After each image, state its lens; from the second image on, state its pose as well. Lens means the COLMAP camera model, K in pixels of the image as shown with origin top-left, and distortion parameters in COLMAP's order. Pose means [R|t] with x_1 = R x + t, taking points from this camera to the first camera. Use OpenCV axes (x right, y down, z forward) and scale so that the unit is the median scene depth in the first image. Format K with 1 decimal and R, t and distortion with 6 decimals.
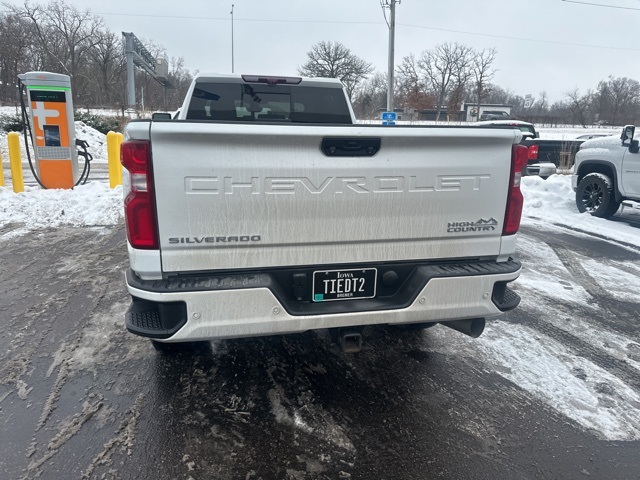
lens RADIAL K [[452.3, 0, 320.6], [0, 452.3, 236.1], [0, 0, 1]] dist [0.042390, -0.051336]
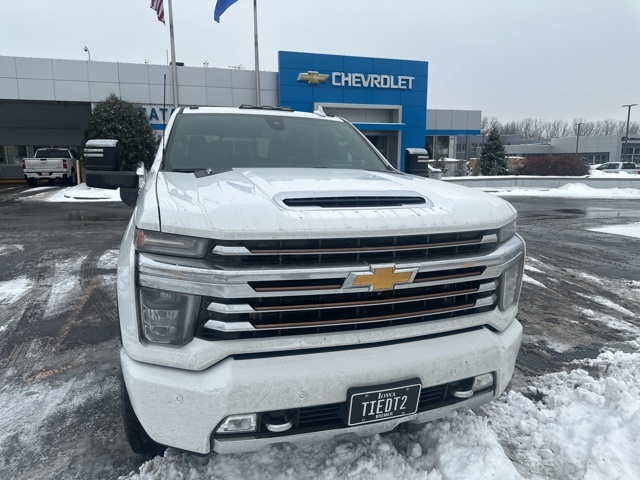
lens RADIAL K [[448.7, 0, 320.3], [0, 448.7, 241.8], [0, 0, 1]] dist [0.041670, -0.052231]
pose [[-0.994598, -0.008830, -0.103421, -0.299743], [-0.048186, 0.921779, 0.384709, -0.772100], [0.091934, 0.387615, -0.917226, 3.262409]]
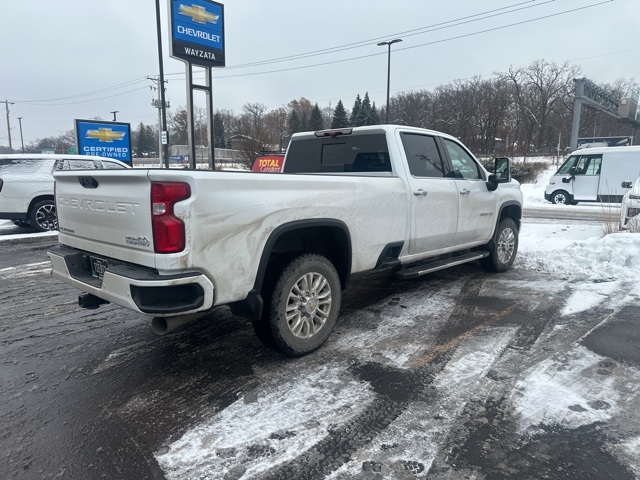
lens RADIAL K [[446.6, 0, 322.1], [0, 446.6, 242.7], [0, 0, 1]] dist [0.050961, -0.062716]
pose [[0.578421, 0.104575, -0.809007, 1.248375], [-0.171222, 0.985220, 0.004933, -0.085163], [0.797566, 0.135667, 0.587778, 0.476015]]
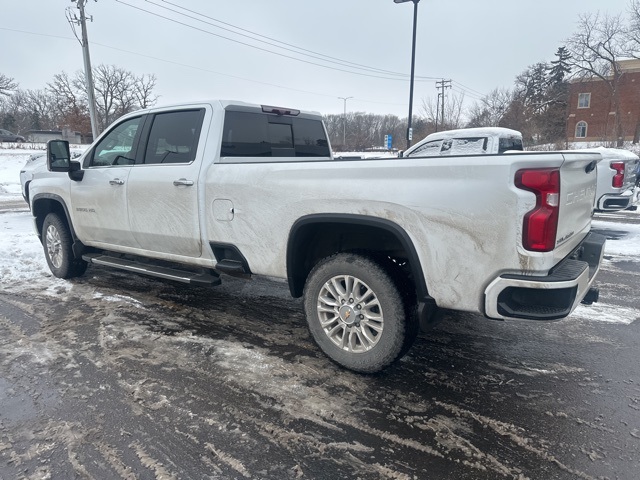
lens RADIAL K [[451.7, 0, 322.5], [0, 451.7, 236.4], [0, 0, 1]] dist [0.046018, -0.053920]
pose [[0.759316, -0.131706, 0.637253, -1.060544], [0.163033, 0.986574, 0.009643, -0.082088], [-0.629967, 0.096571, 0.770594, 0.257697]]
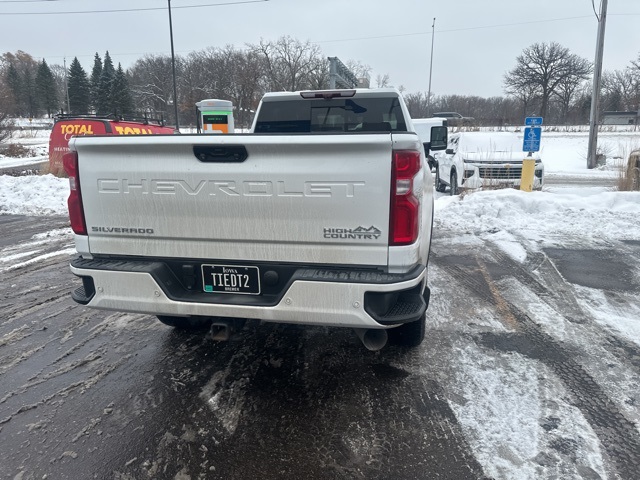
lens RADIAL K [[450.7, 0, 321.6], [0, 450.7, 239.5], [0, 0, 1]] dist [0.039935, -0.048579]
pose [[0.909239, 0.061804, -0.411661, 0.493194], [-0.069542, 0.997572, -0.003829, -0.000269], [0.410425, 0.032109, 0.911329, 0.062142]]
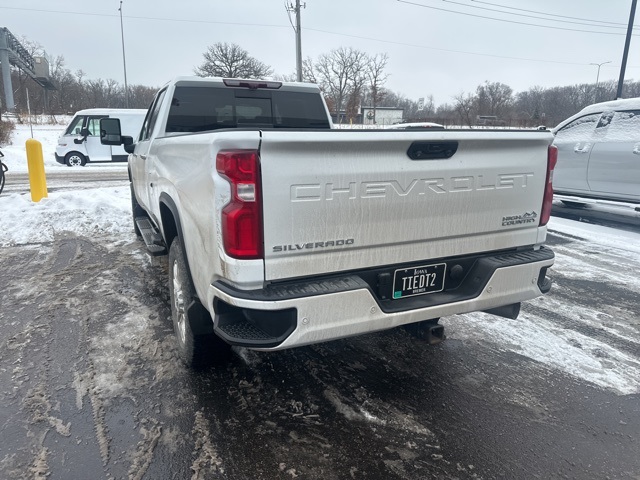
lens RADIAL K [[452.0, 0, 321.3], [0, 452.0, 241.7], [0, 0, 1]] dist [0.044999, -0.057712]
pose [[0.976687, -0.062034, 0.205508, -0.269343], [0.060774, 0.998074, 0.012444, -0.007681], [-0.205884, 0.000336, 0.978576, 0.005594]]
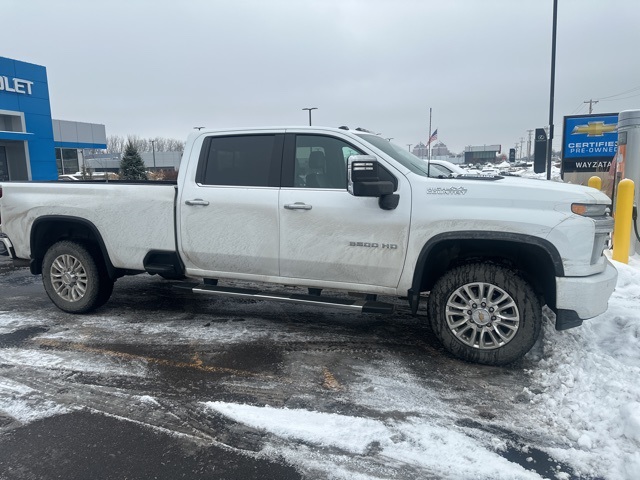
lens RADIAL K [[447.4, 0, 316.0], [0, 447.4, 238.1], [0, 0, 1]] dist [0.036606, -0.042839]
pose [[-0.543169, 0.106642, -0.832823, 1.153780], [-0.181925, 0.953389, 0.240732, -0.622134], [0.819677, 0.282270, -0.498451, 2.738626]]
